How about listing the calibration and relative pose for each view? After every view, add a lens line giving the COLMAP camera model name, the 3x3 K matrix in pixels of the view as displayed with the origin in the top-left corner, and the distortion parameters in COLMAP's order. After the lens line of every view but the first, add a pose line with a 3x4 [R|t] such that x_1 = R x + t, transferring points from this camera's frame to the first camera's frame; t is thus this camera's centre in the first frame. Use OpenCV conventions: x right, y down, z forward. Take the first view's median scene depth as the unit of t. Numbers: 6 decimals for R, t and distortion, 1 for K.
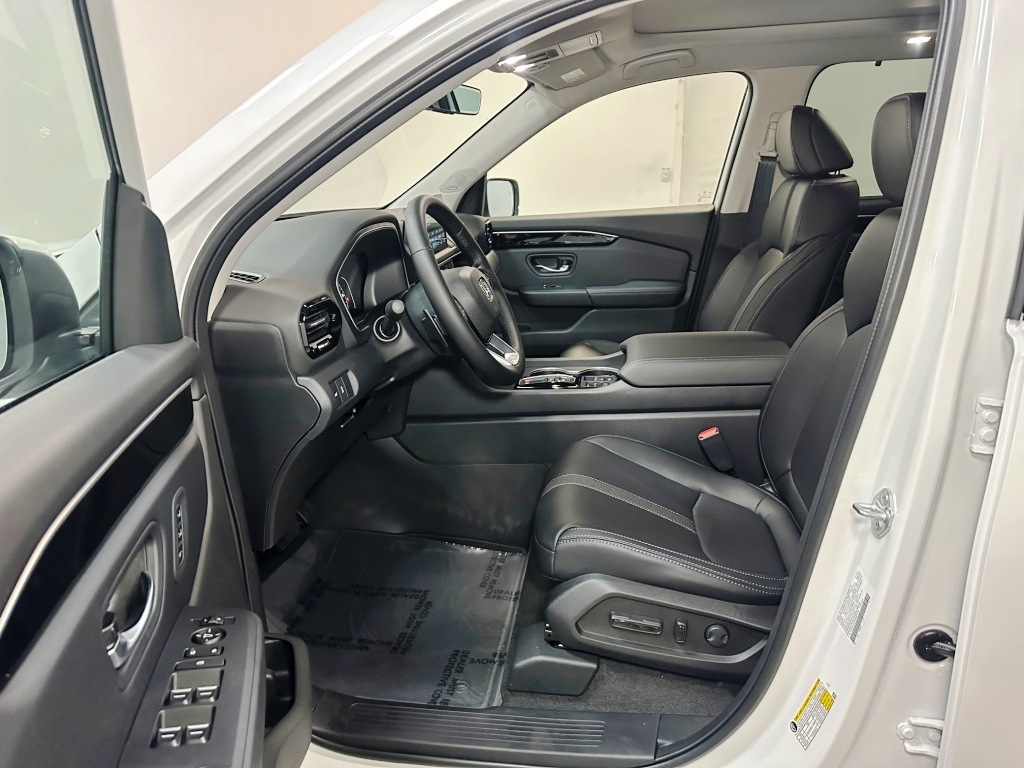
lens RADIAL K [[739.4, 0, 505.8], [0, 739.4, 366.2], [0, 0, 1]] dist [-0.001374, -0.010141]
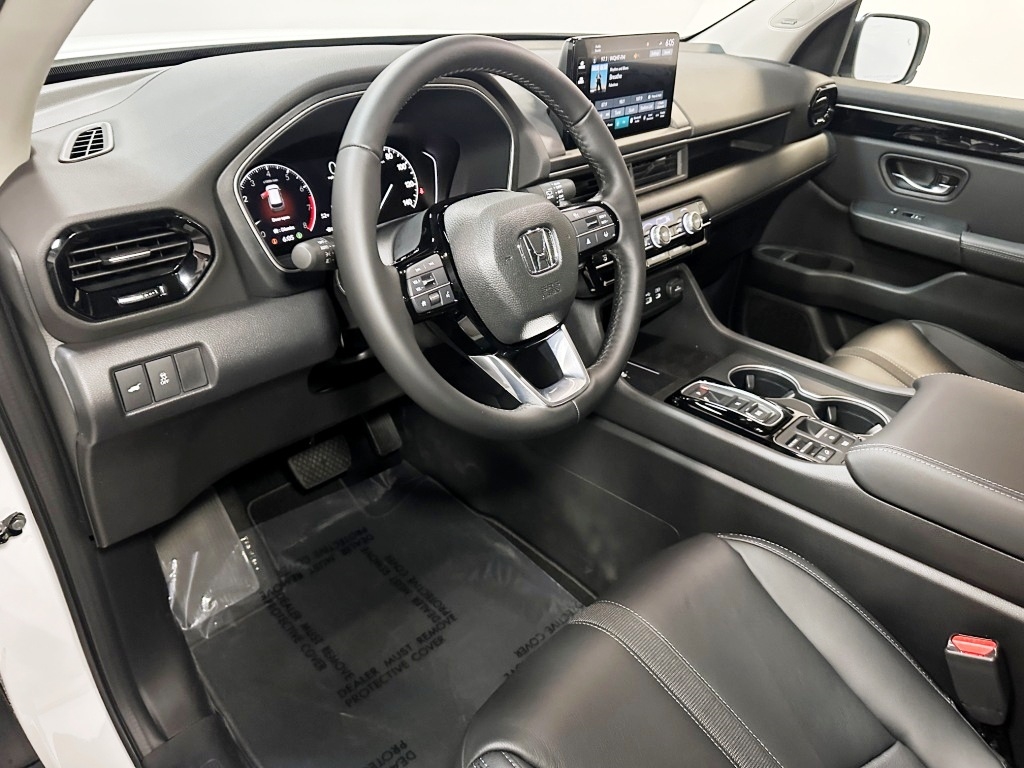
lens RADIAL K [[739.4, 0, 505.8], [0, 739.4, 366.2], [0, 0, 1]] dist [-0.001374, -0.010141]
pose [[0.823186, 0.354673, -0.443364, 0.105610], [-0.239795, 0.925001, 0.294740, -0.091571], [0.514649, -0.136310, 0.846497, 0.289795]]
